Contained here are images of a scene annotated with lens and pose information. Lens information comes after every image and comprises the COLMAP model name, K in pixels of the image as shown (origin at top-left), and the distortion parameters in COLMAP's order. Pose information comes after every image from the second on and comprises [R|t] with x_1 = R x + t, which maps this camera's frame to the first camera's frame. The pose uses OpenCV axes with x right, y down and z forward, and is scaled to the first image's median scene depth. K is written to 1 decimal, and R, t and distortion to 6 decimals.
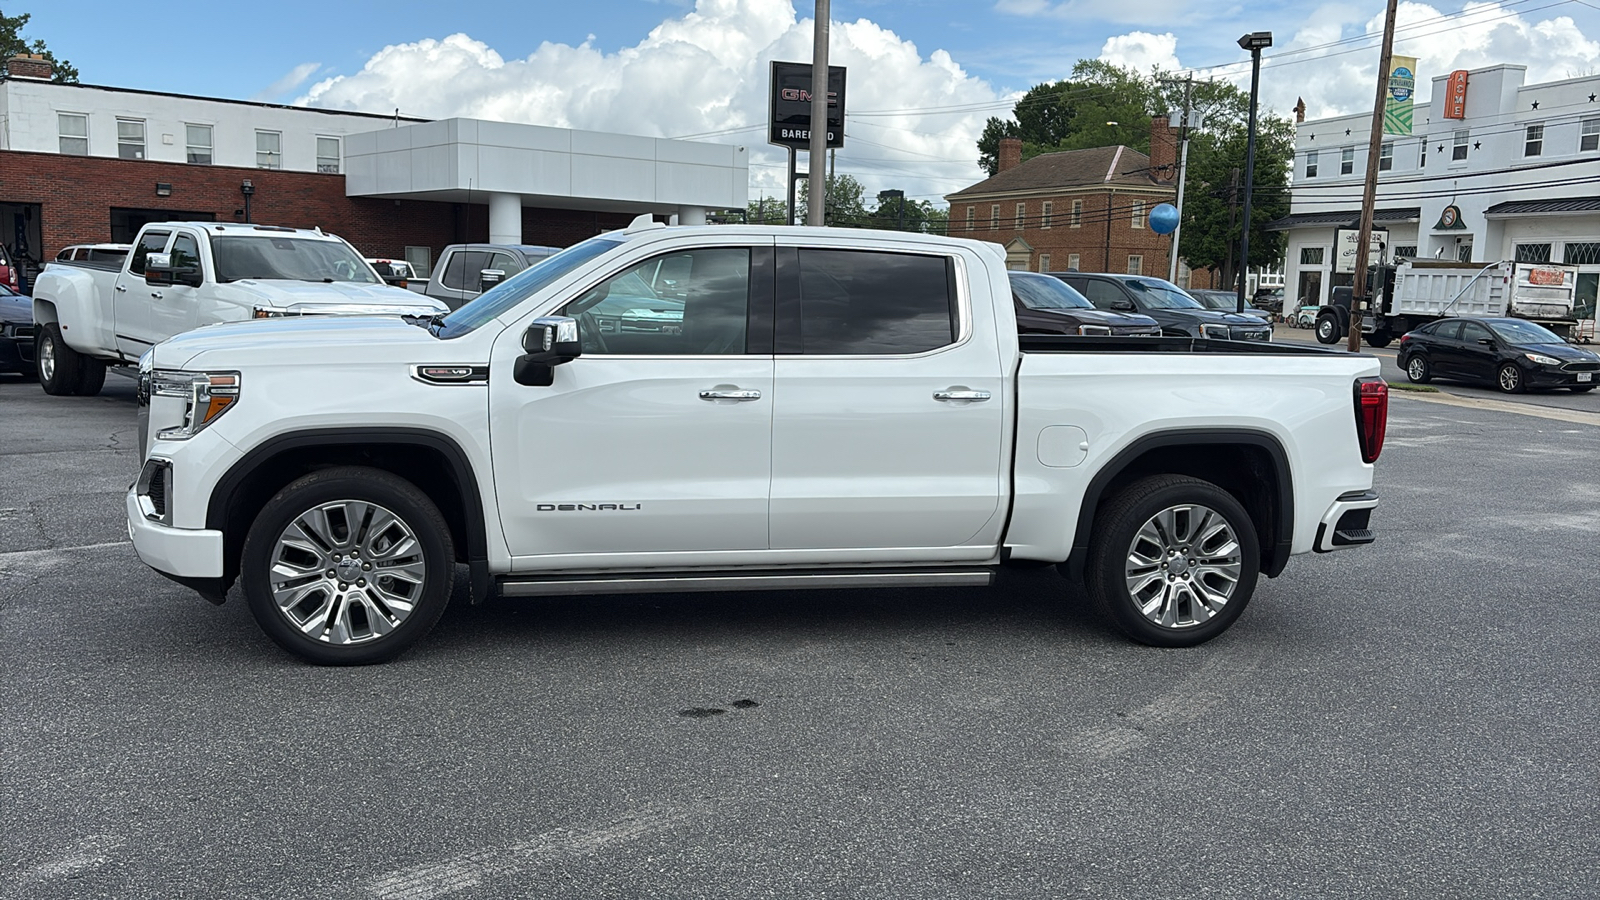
lens RADIAL K [[1407.8, 0, 787.5], [0, 1407.8, 416.8], [0, 0, 1]] dist [0.033935, -0.017339]
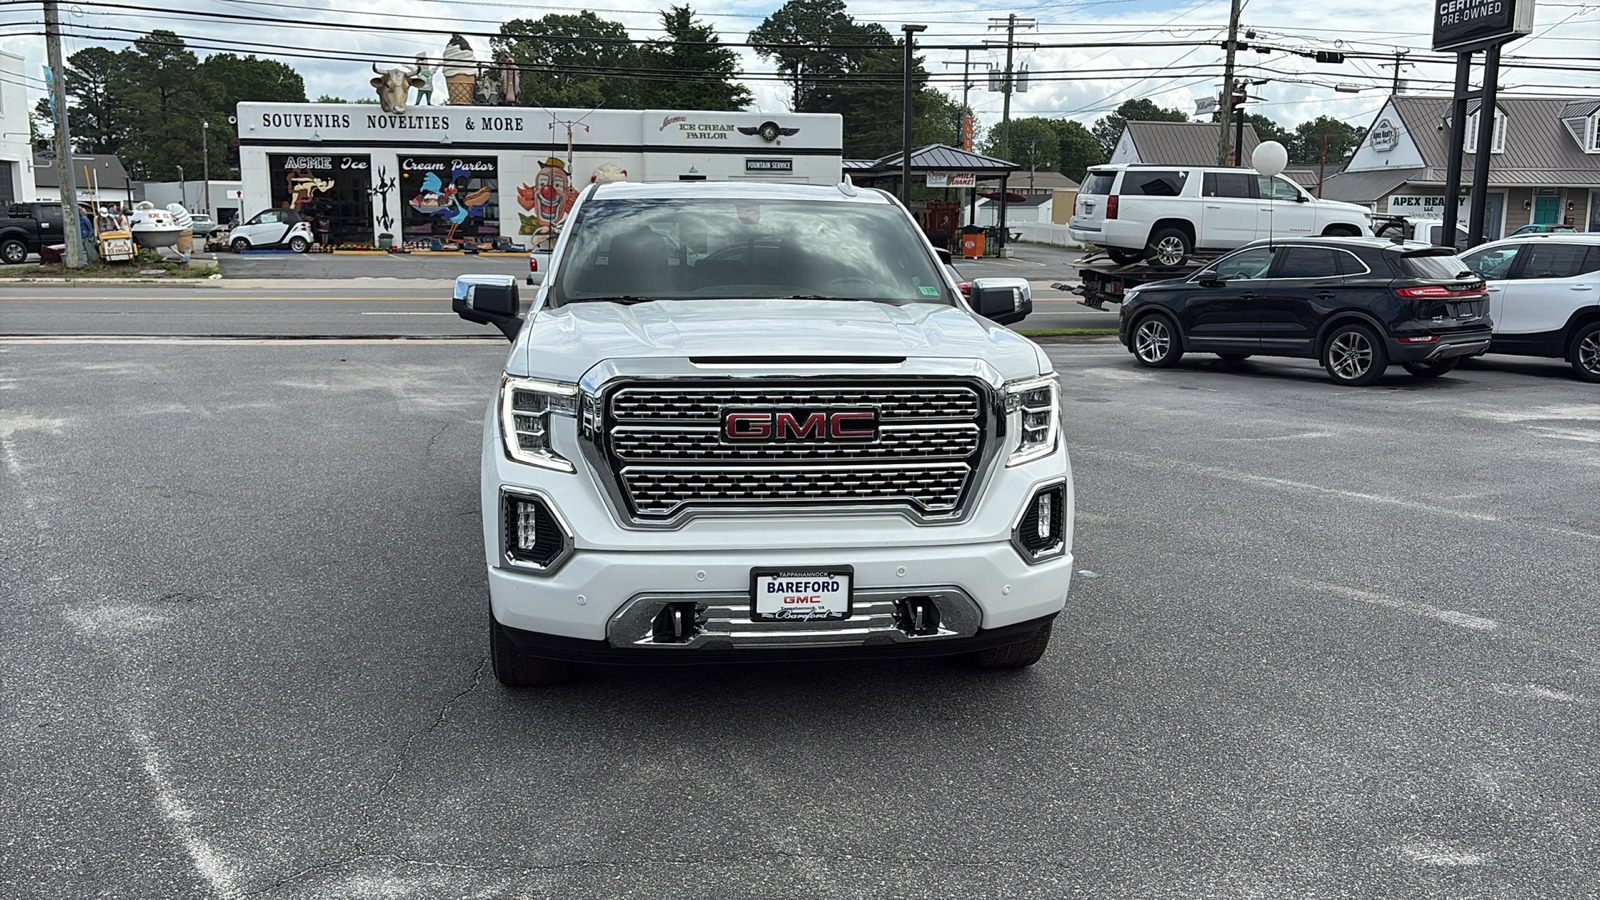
lens RADIAL K [[1422.1, 0, 810.6], [0, 1422.1, 428.3], [0, 0, 1]] dist [0.045803, -0.000428]
pose [[0.092934, -0.174371, 0.980285, -1.086404], [0.097644, 0.981396, 0.165312, -0.131820], [-0.990873, 0.080355, 0.108232, 0.887238]]
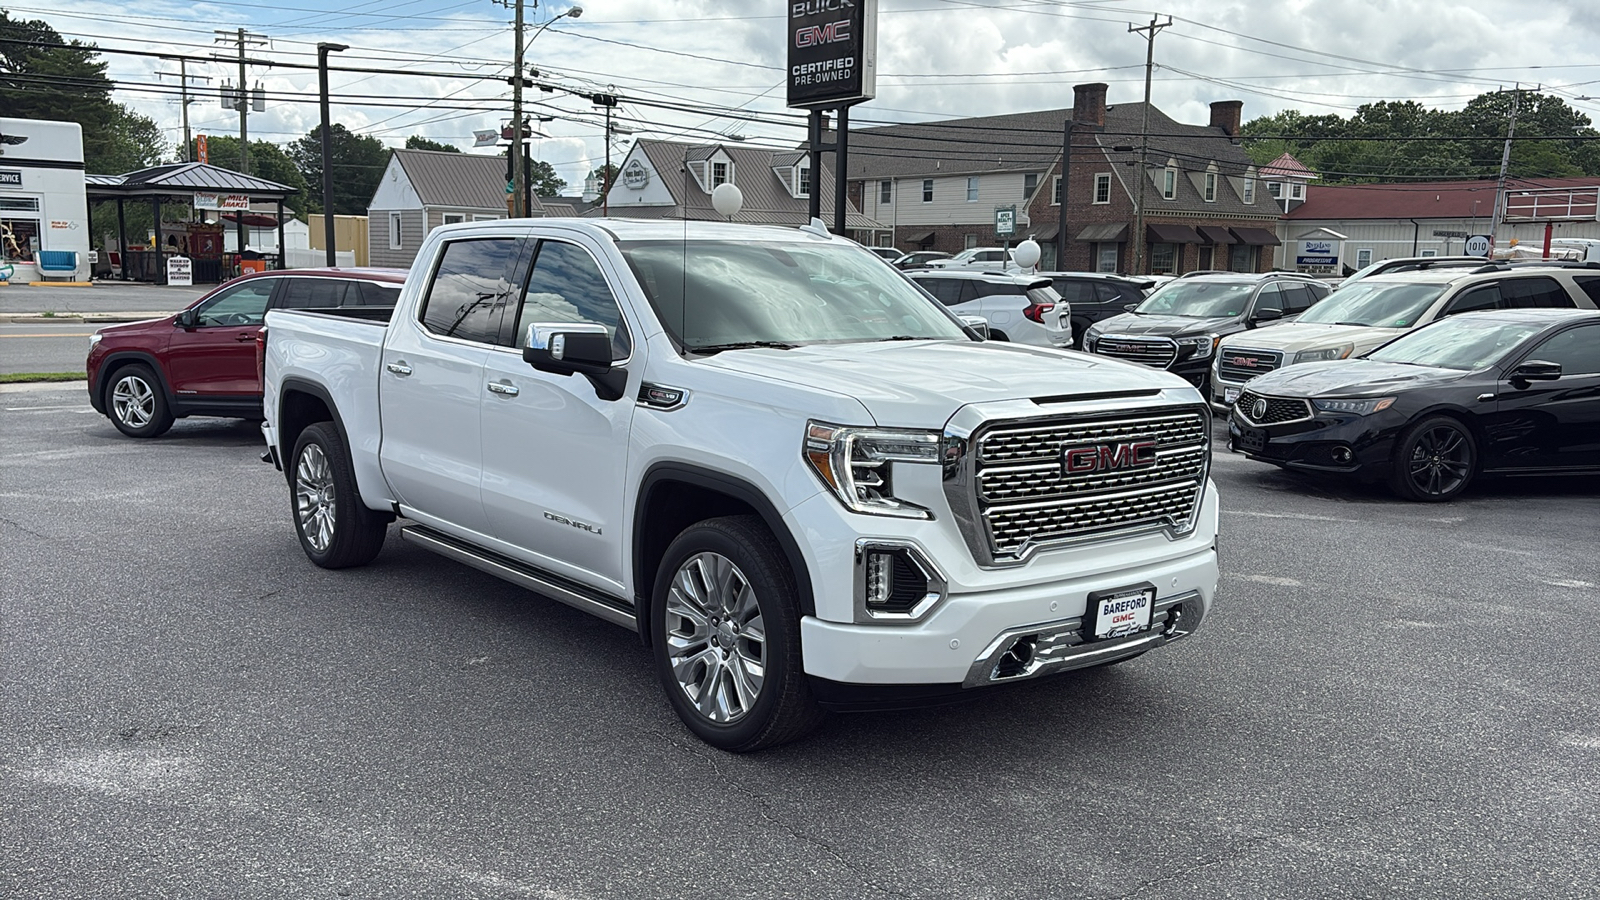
lens RADIAL K [[1417.6, 0, 783.5], [0, 1417.6, 444.4], [0, 0, 1]] dist [0.036848, -0.021693]
pose [[-0.432519, -0.156573, 0.887926, -0.997521], [0.063297, 0.977104, 0.203130, -0.186001], [-0.899400, 0.144061, -0.412705, 1.410449]]
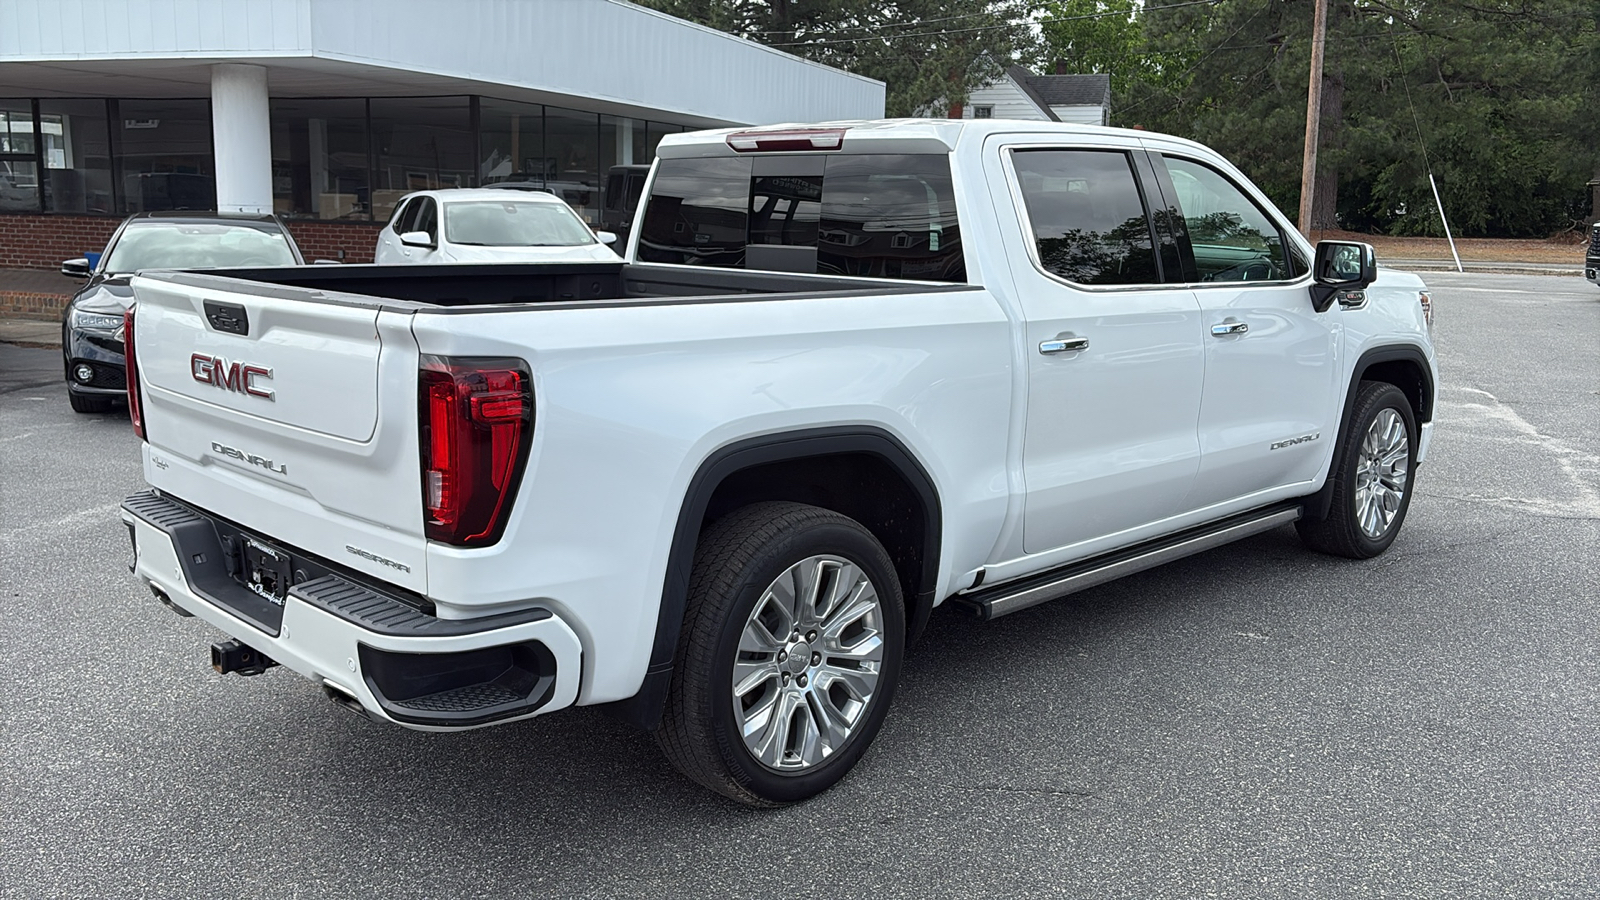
lens RADIAL K [[1373.7, 0, 787.5], [0, 1373.7, 444.9], [0, 0, 1]] dist [0.030609, -0.002295]
pose [[-0.848400, 0.047526, -0.527218, 0.514221], [-0.098422, 0.964433, 0.245320, -0.148476], [0.520126, 0.260019, -0.813547, 1.704166]]
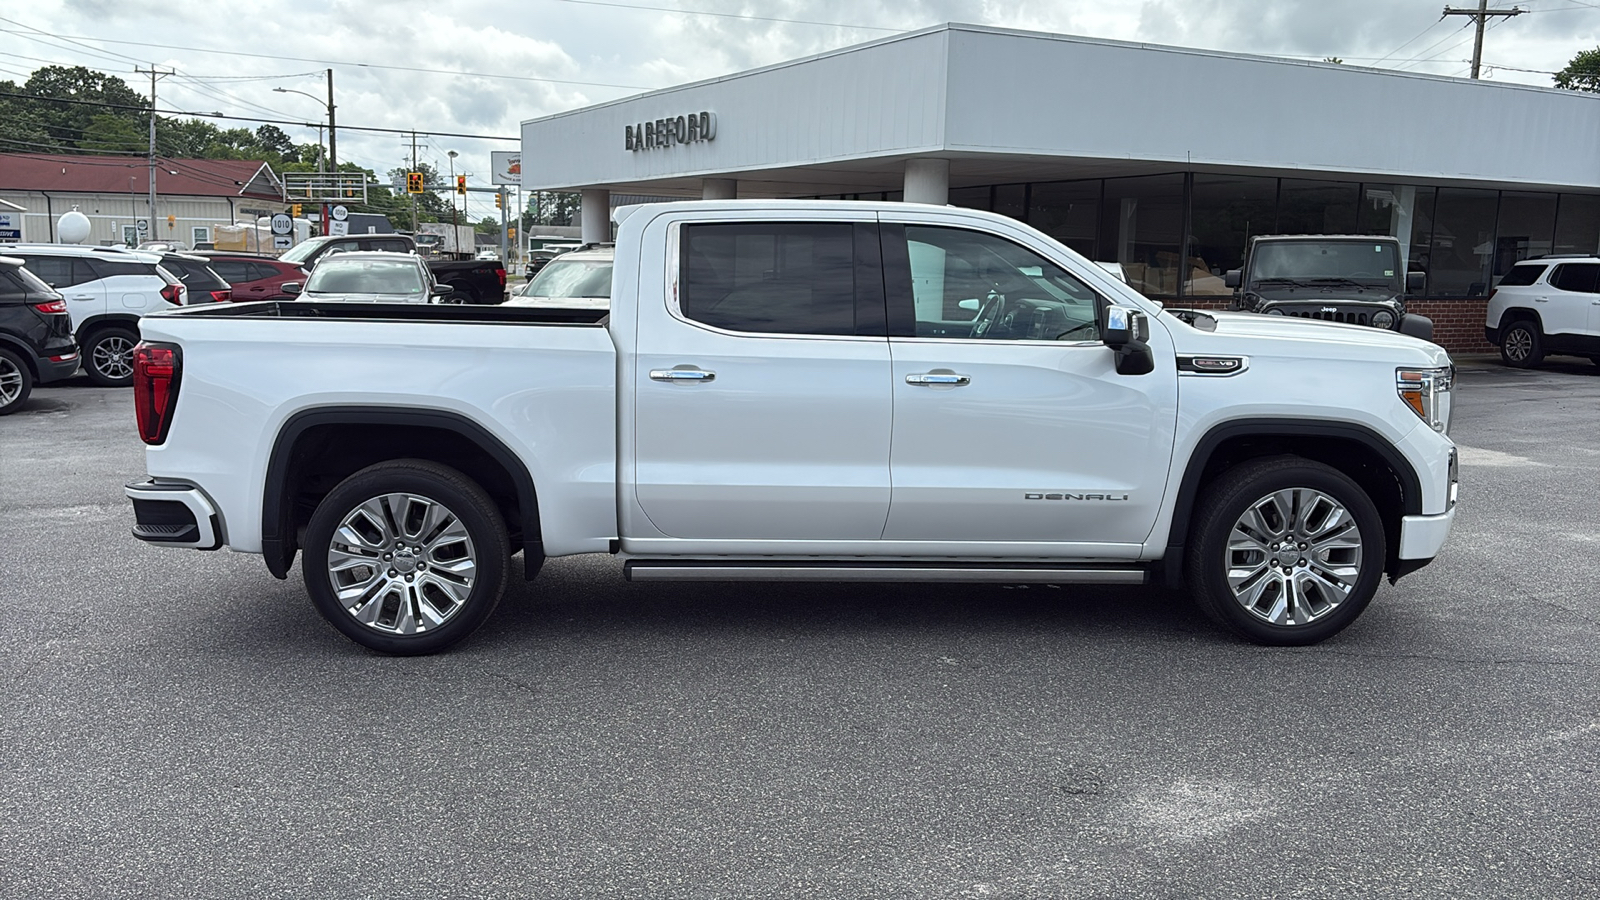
lens RADIAL K [[1396.9, 0, 800.0], [0, 1396.9, 450.0], [0, 0, 1]] dist [0.011683, 0.000739]
pose [[-0.986339, -0.069686, 0.149265, -0.148953], [-0.031733, 0.969521, 0.242944, -0.211858], [-0.161645, 0.234888, -0.958488, 2.045866]]
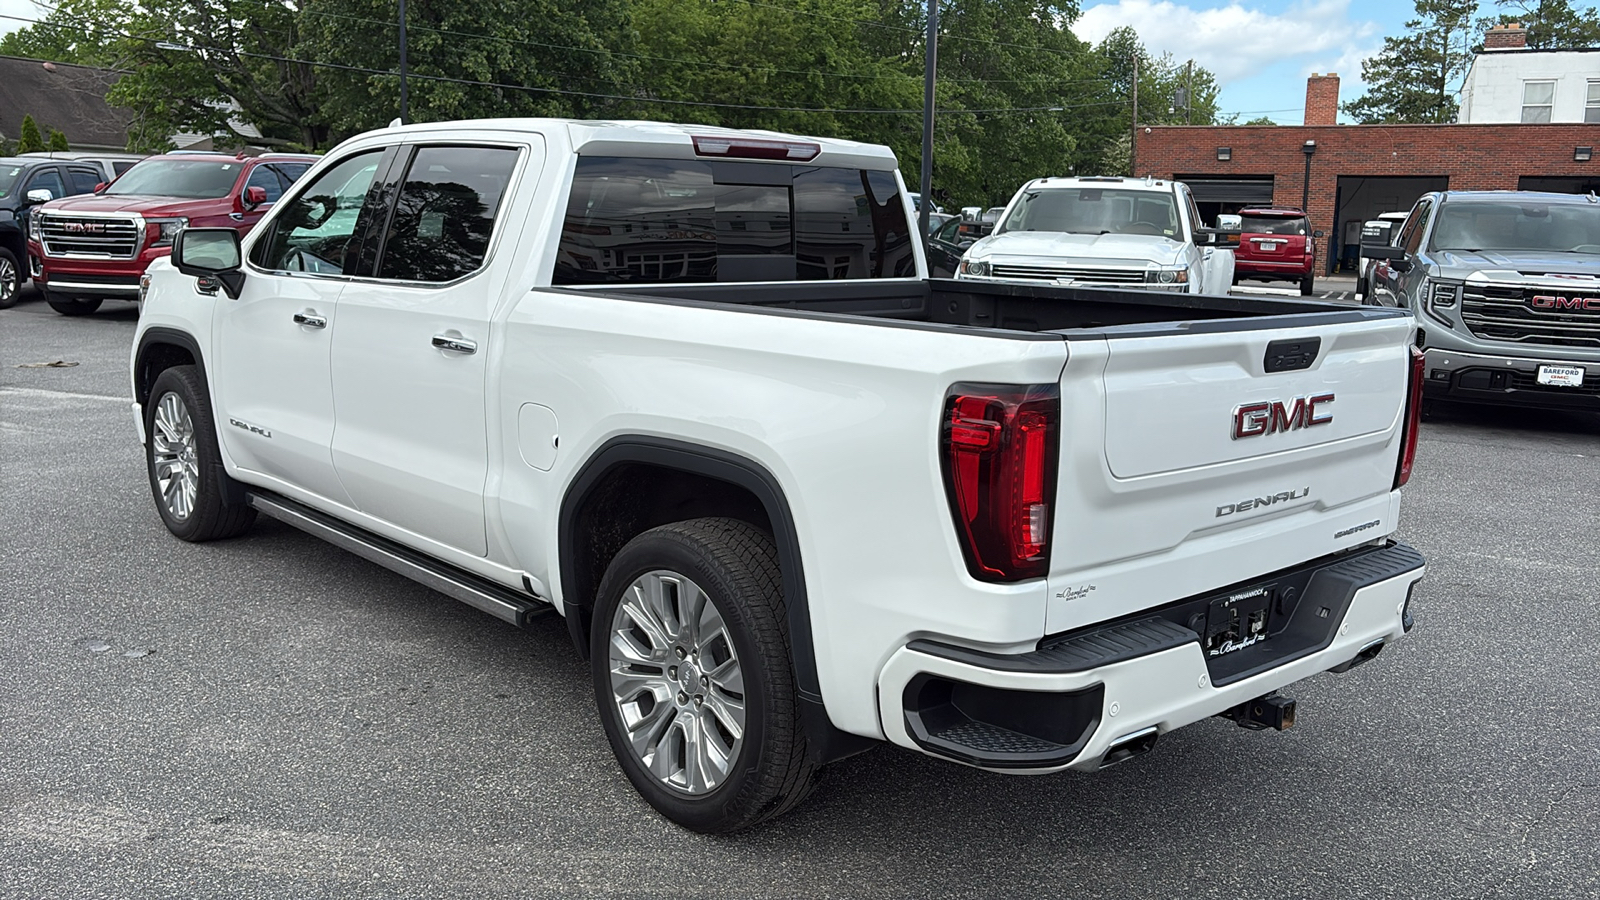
lens RADIAL K [[1373.7, 0, 787.5], [0, 1373.7, 444.9], [0, 0, 1]] dist [0.030609, -0.002295]
pose [[0.475835, 0.128054, -0.870163, 0.763682], [-0.097427, 0.990930, 0.092550, -0.042607], [0.874122, 0.040739, 0.483995, 0.766352]]
